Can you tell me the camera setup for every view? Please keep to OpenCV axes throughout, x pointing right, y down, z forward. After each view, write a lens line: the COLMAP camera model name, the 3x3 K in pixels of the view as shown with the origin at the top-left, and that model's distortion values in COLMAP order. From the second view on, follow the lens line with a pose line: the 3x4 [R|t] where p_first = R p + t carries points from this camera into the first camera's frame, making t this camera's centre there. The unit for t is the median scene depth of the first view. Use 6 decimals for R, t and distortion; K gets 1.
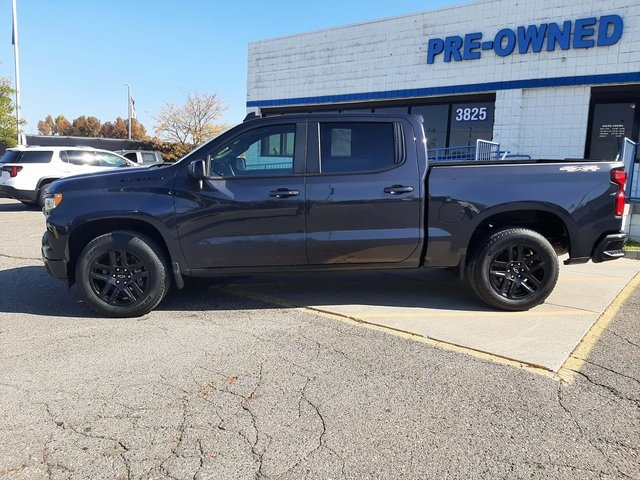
lens RADIAL K [[494.9, 0, 322.9], [0, 494.9, 243.4], [0, 0, 1]] dist [0.017670, -0.053259]
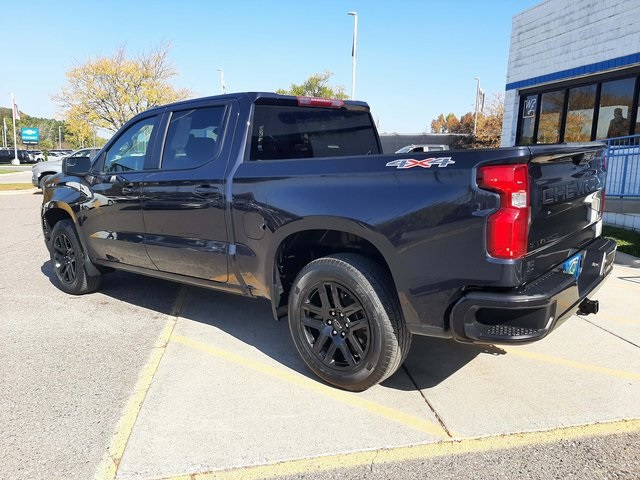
lens RADIAL K [[494.9, 0, 320.2], [0, 494.9, 236.0], [0, 0, 1]] dist [0.017670, -0.053259]
pose [[0.745333, 0.087859, -0.660878, 0.221623], [-0.088626, 0.995538, 0.032399, -0.020701], [0.660776, 0.034423, 0.749794, 0.149173]]
